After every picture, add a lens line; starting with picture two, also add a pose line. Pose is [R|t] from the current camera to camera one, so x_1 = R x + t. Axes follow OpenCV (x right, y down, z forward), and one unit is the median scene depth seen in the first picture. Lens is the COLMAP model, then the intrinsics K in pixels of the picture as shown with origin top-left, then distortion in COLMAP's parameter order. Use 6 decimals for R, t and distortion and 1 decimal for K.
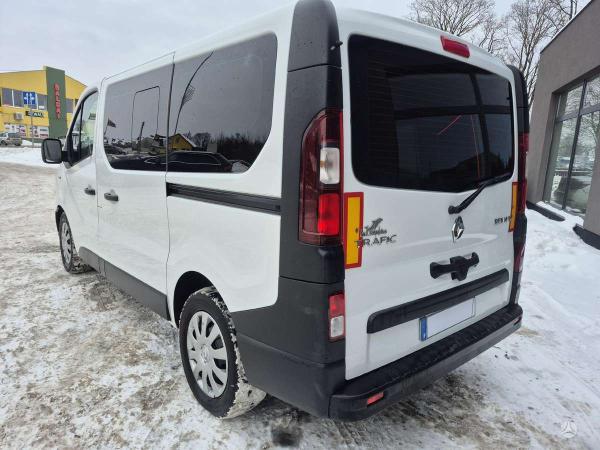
lens RADIAL K [[414.2, 0, 300.0], [0, 414.2, 225.0], [0, 0, 1]] dist [0.051106, -0.043596]
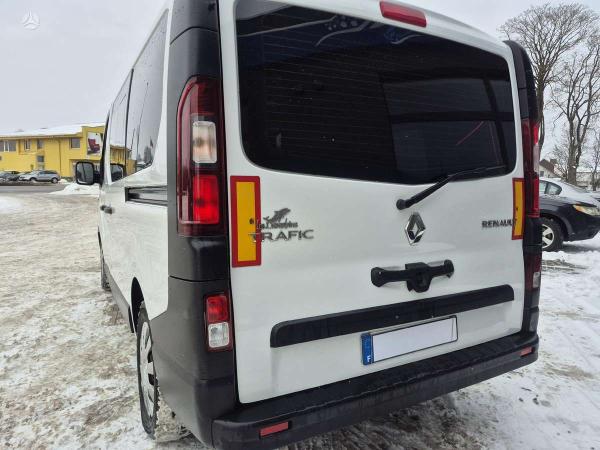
lens RADIAL K [[414.2, 0, 300.0], [0, 414.2, 225.0], [0, 0, 1]] dist [0.051106, -0.043596]
pose [[0.978243, -0.008377, -0.207291, 0.310804], [-0.008088, 0.996885, -0.078456, 0.065287], [0.207303, 0.078425, 0.975128, 0.145472]]
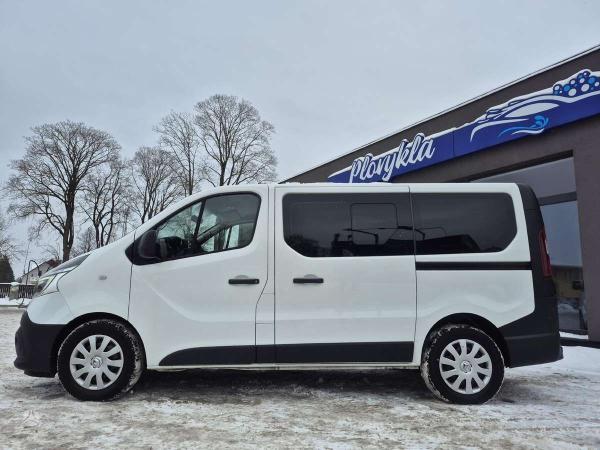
lens RADIAL K [[414.2, 0, 300.0], [0, 414.2, 225.0], [0, 0, 1]] dist [0.051106, -0.043596]
pose [[0.636699, 0.086793, 0.766212, -1.978808], [0.146356, 0.961982, -0.230586, 0.067508], [-0.757096, 0.258954, 0.599790, 0.390881]]
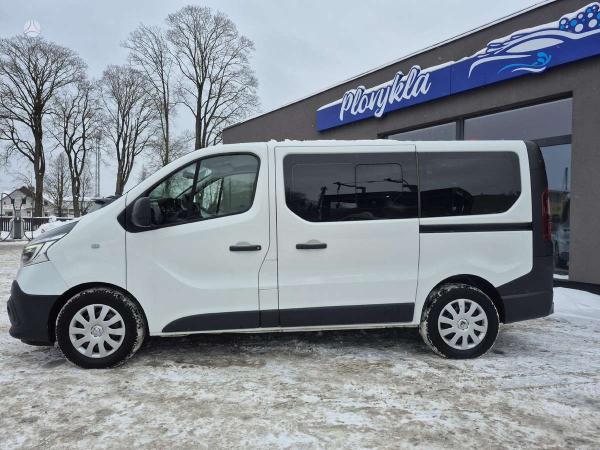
lens RADIAL K [[415.8, 0, 306.0], [0, 415.8, 222.3], [0, 0, 1]] dist [0.040482, -0.034174]
pose [[0.591981, -0.054132, 0.804132, -1.981477], [0.160958, 0.985583, -0.052146, -0.106950], [-0.789716, 0.160301, 0.592160, 0.458440]]
